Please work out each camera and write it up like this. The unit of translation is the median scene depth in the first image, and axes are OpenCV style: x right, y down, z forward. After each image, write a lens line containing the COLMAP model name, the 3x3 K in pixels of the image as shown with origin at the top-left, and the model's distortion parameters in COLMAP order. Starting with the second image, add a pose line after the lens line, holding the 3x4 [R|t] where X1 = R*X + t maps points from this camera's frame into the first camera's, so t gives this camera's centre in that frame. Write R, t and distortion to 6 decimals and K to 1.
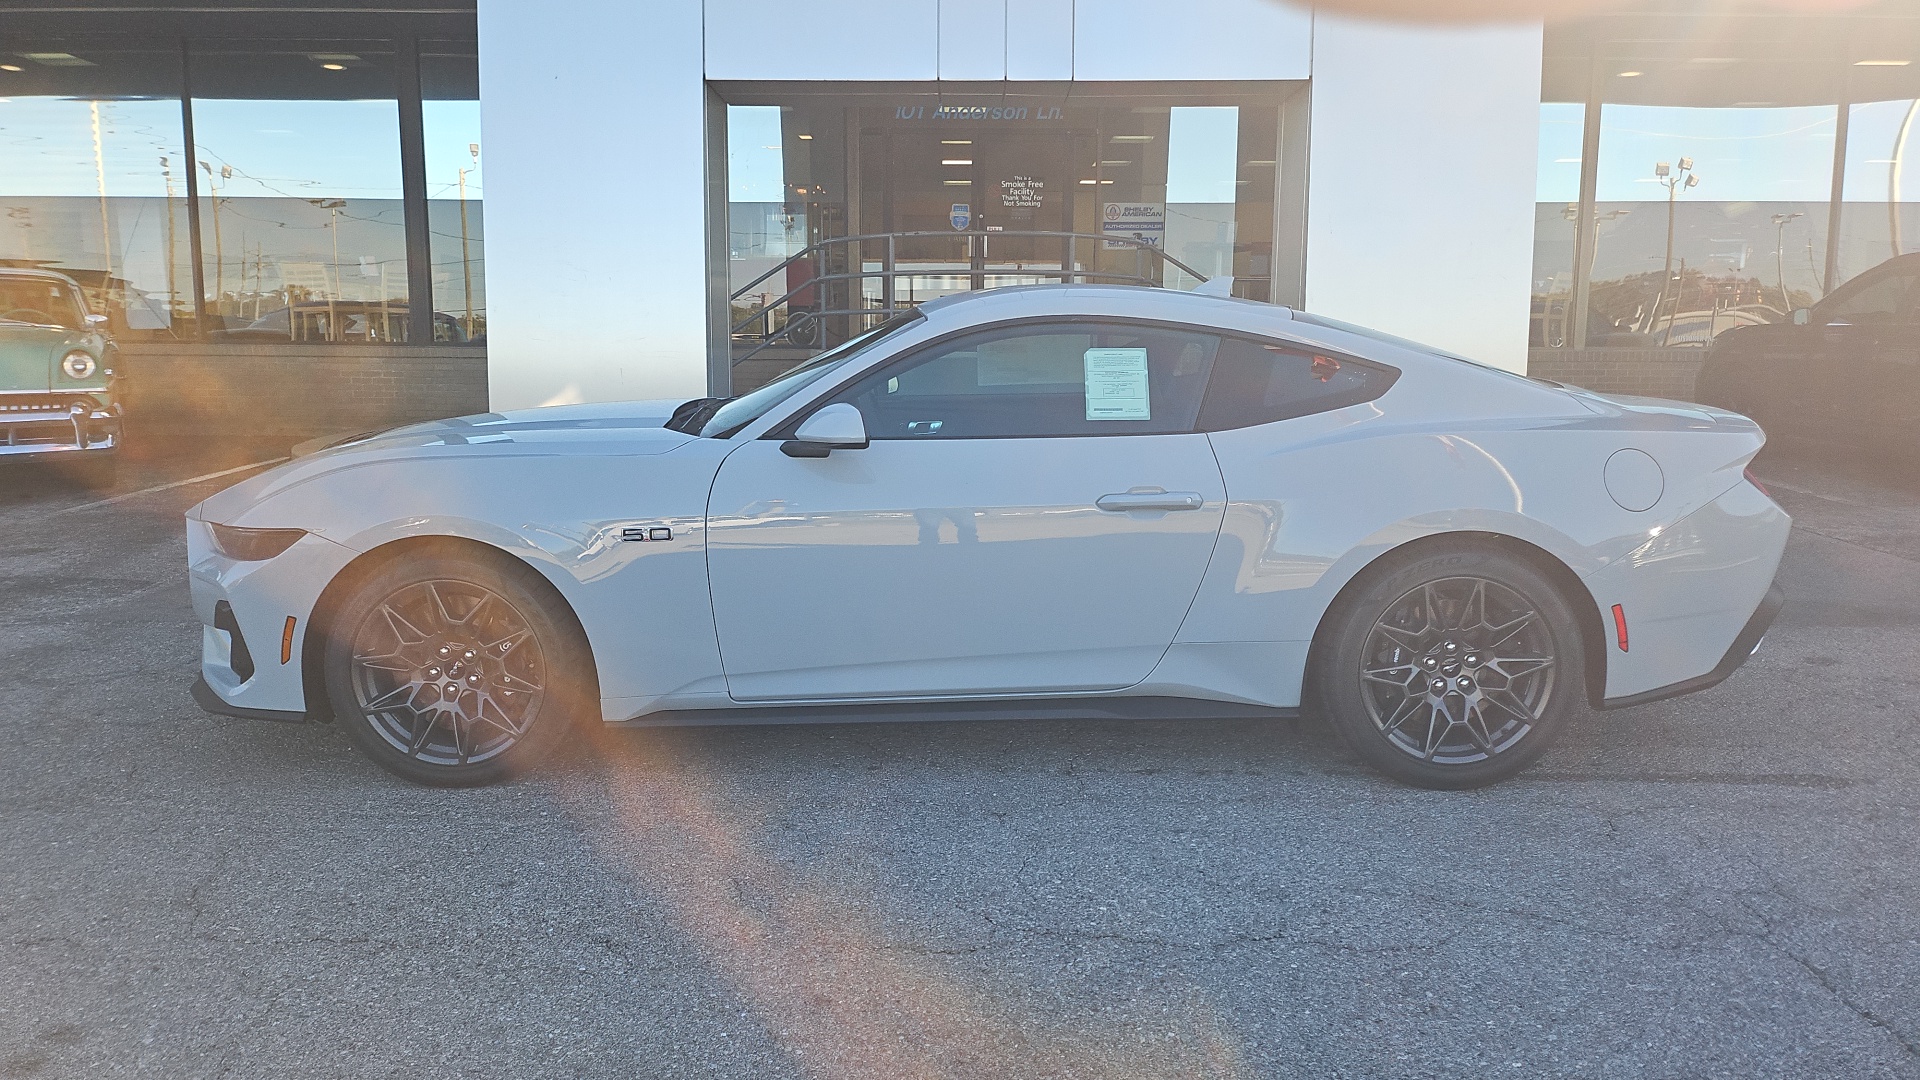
lens RADIAL K [[1342.9, 0, 948.7], [0, 1342.9, 513.4], [0, 0, 1]] dist [0.085407, -0.095412]
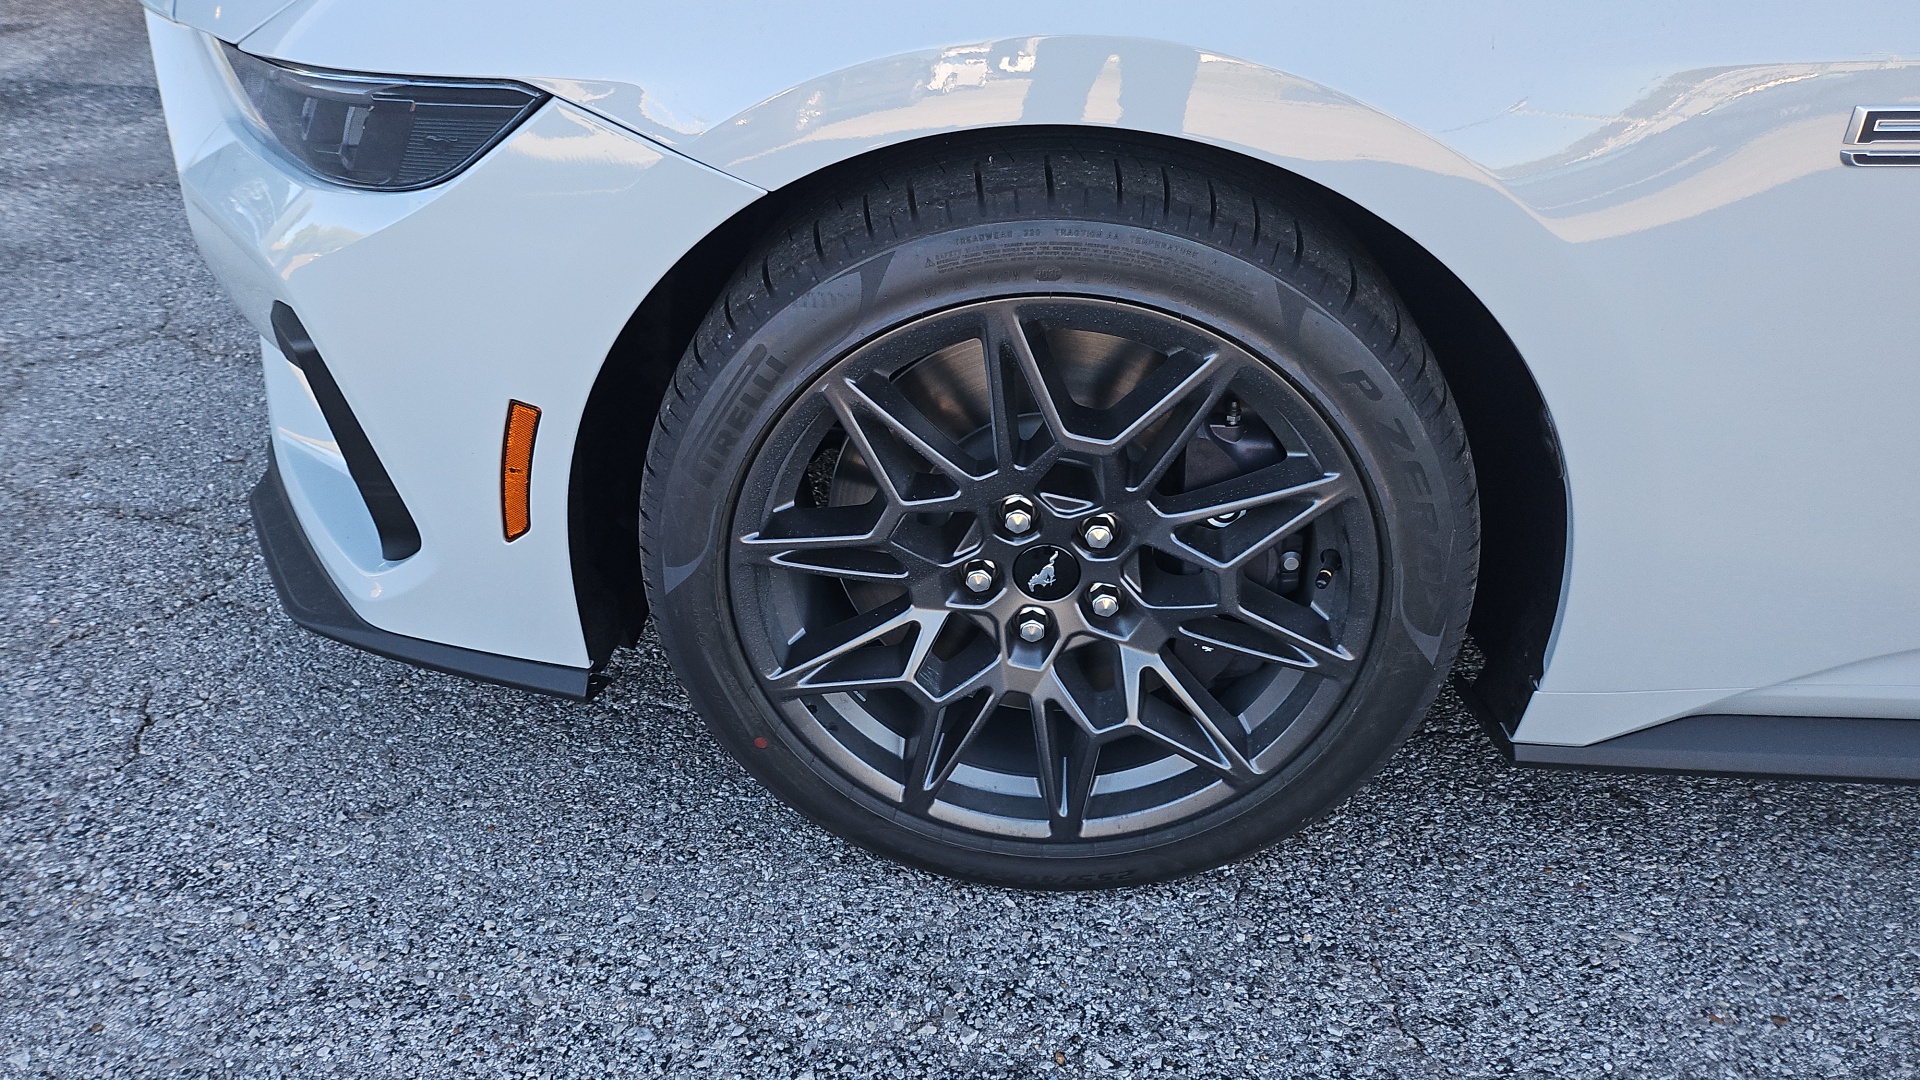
lens RADIAL K [[1348.6, 0, 934.2], [0, 1348.6, 528.9], [0, 0, 1]] dist [0.090303, -0.093261]
pose [[0.996376, 0.038260, -0.075972, -0.366689], [-0.006422, 0.924420, 0.381323, -0.010556], [0.084819, -0.379453, 0.921315, 0.719803]]
